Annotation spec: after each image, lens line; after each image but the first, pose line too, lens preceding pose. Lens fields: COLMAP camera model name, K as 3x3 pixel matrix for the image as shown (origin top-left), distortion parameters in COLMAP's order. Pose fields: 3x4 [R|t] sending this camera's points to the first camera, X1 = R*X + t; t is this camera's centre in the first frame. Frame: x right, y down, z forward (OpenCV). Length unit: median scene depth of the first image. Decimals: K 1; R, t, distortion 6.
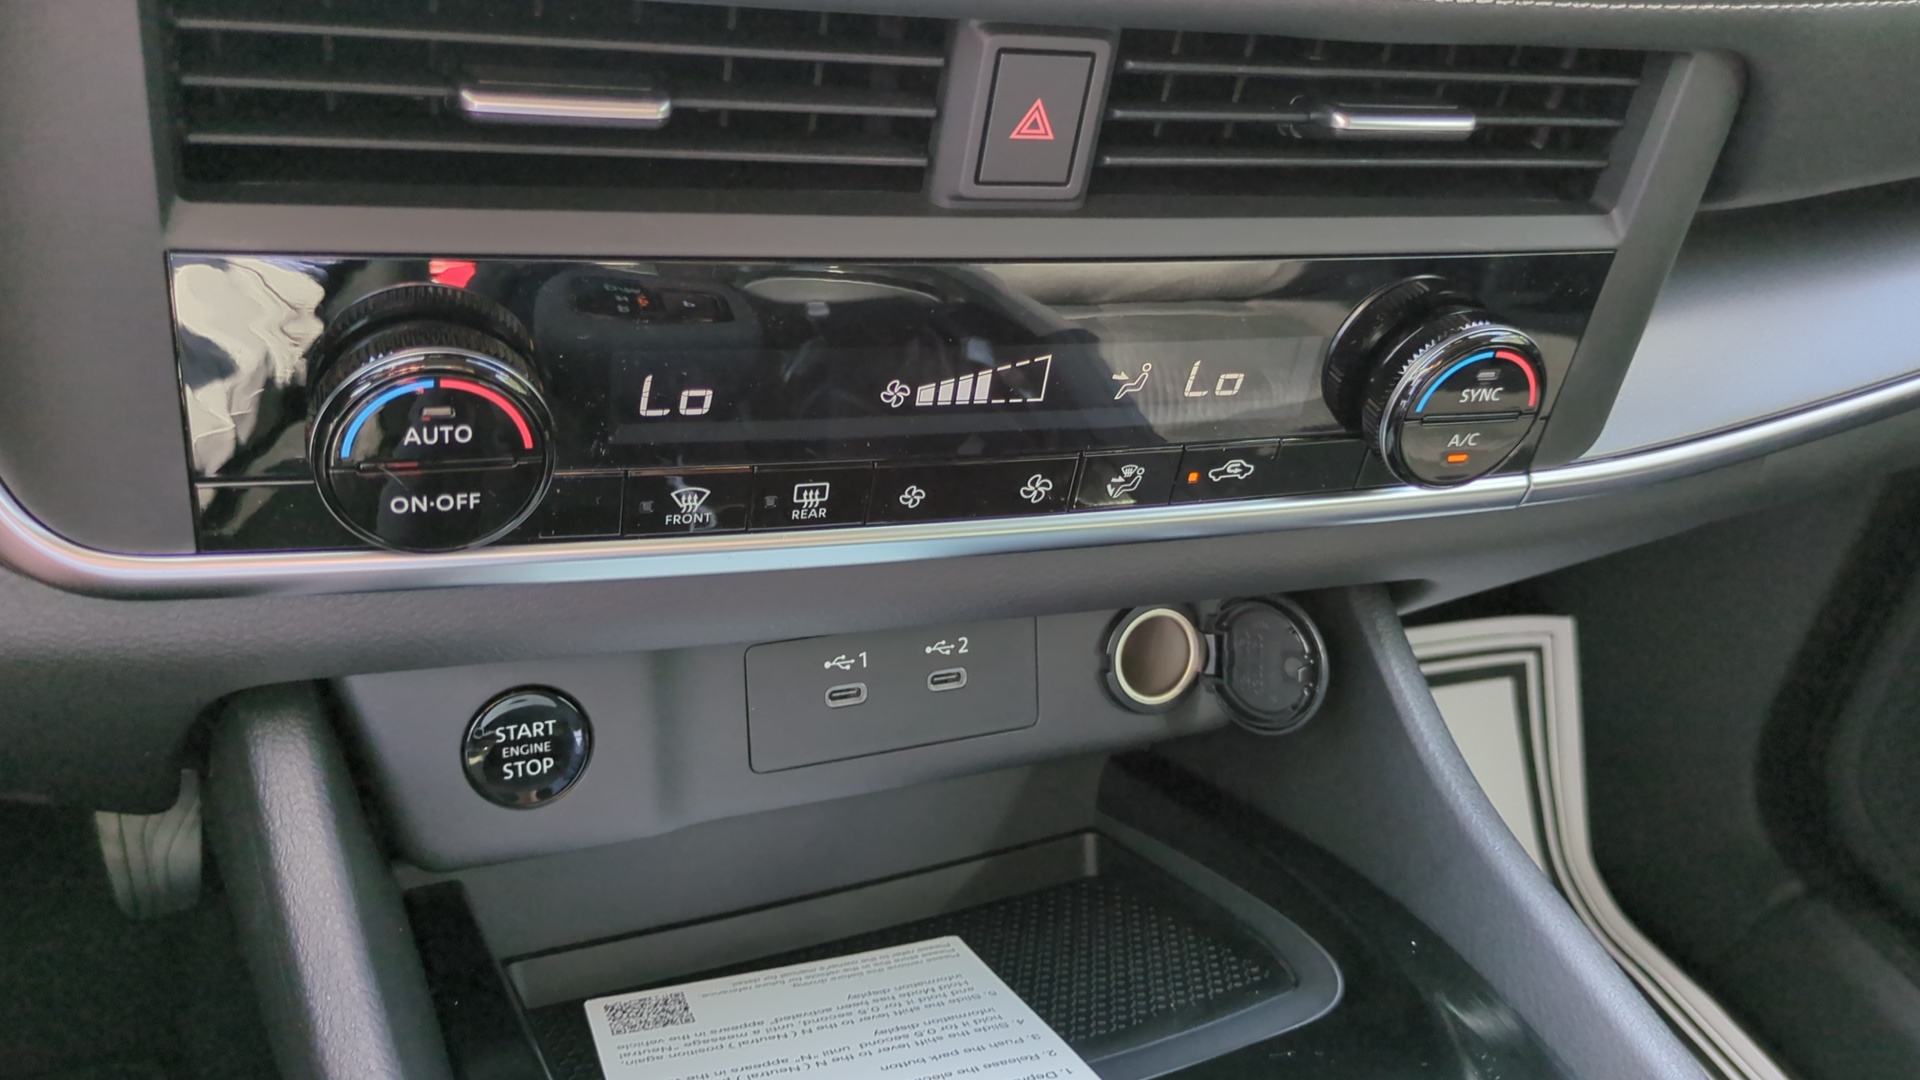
lens RADIAL K [[1644.6, 0, 960.0], [0, 1644.6, 540.0], [0, 0, 1]] dist [0.070784, -0.170753]
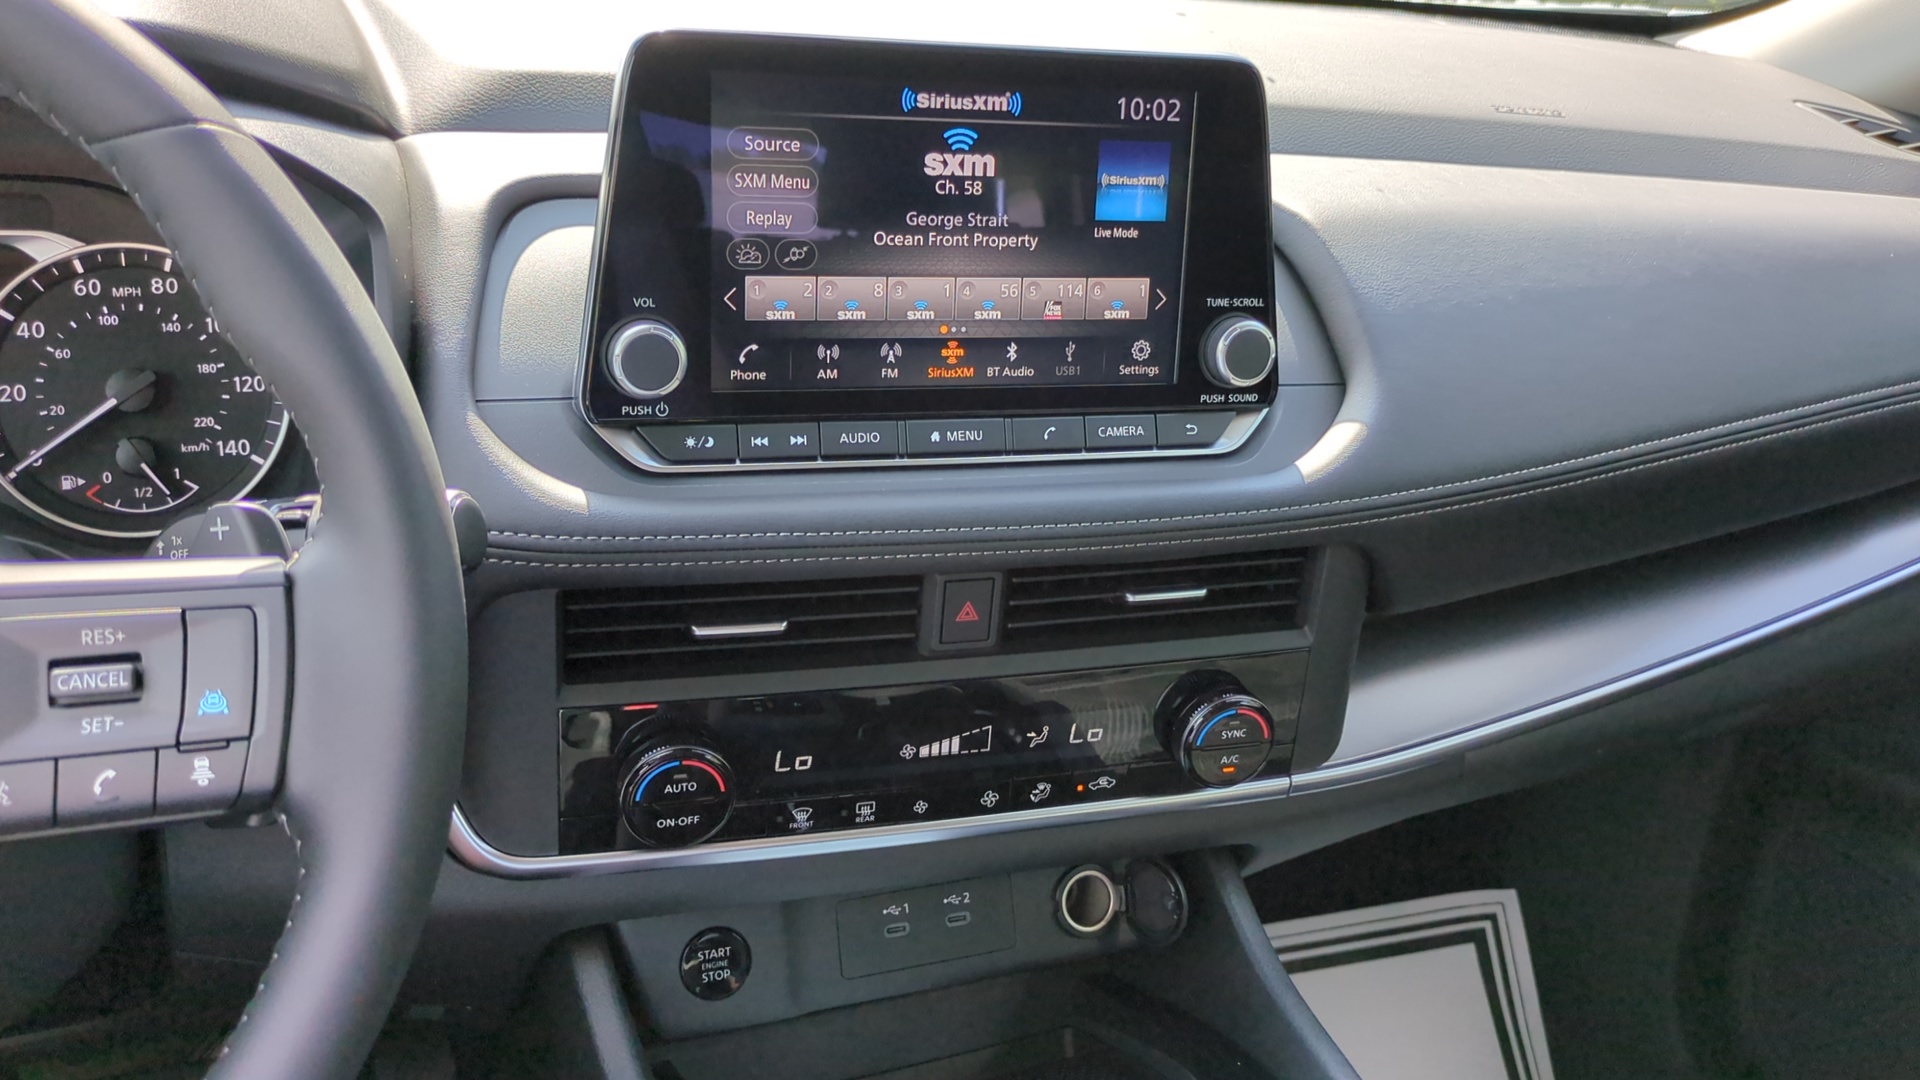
lens RADIAL K [[1644.6, 0, 960.0], [0, 1644.6, 540.0], [0, 0, 1]] dist [0.070784, -0.170753]
pose [[0.996275, -0.063498, -0.058352, 0.134356], [0.050776, 0.978839, -0.198231, 0.046761], [0.069704, 0.194529, 0.978417, -0.820503]]
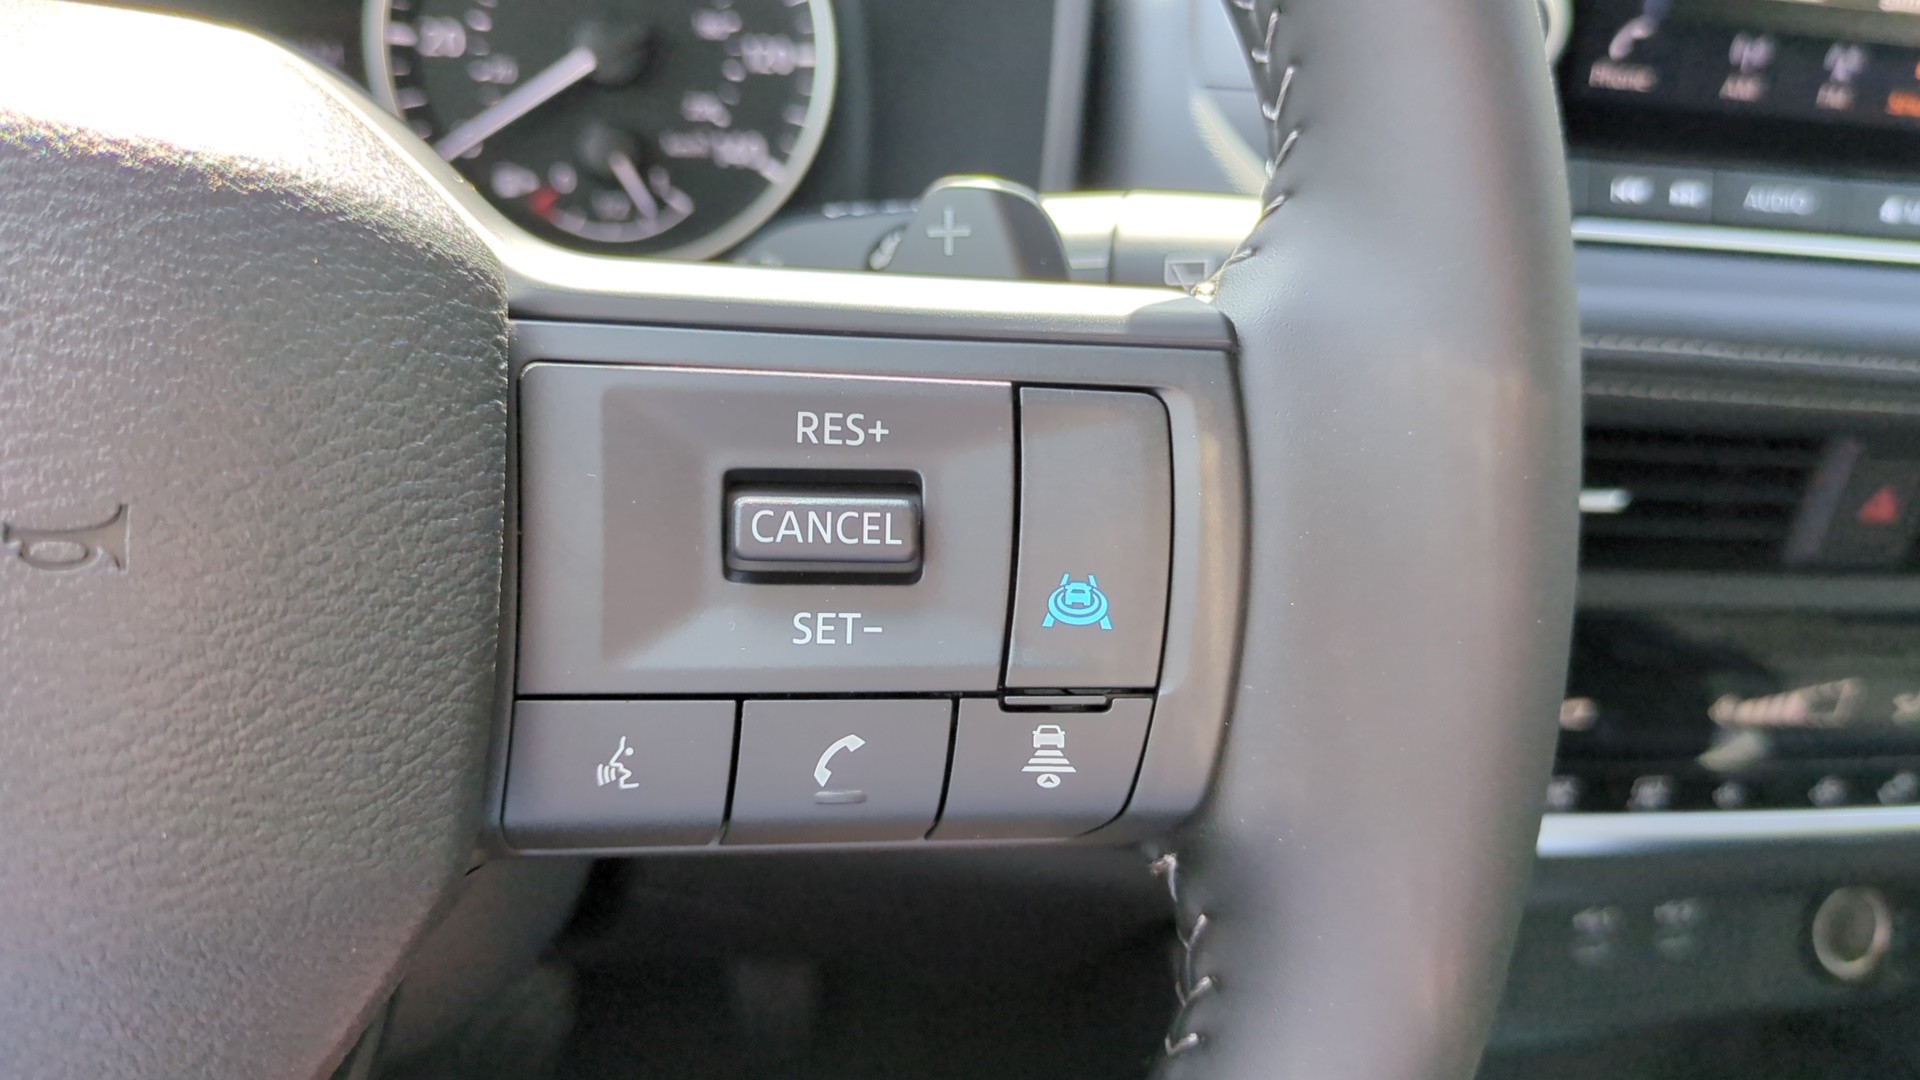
lens RADIAL K [[1644.6, 0, 960.0], [0, 1644.6, 540.0], [0, 0, 1]] dist [0.070784, -0.170753]
pose [[0.982739, 0.042177, -0.180126, -0.347043], [-0.061321, 0.992886, -0.102068, -0.051286], [0.174540, 0.111352, 0.978334, -0.271155]]
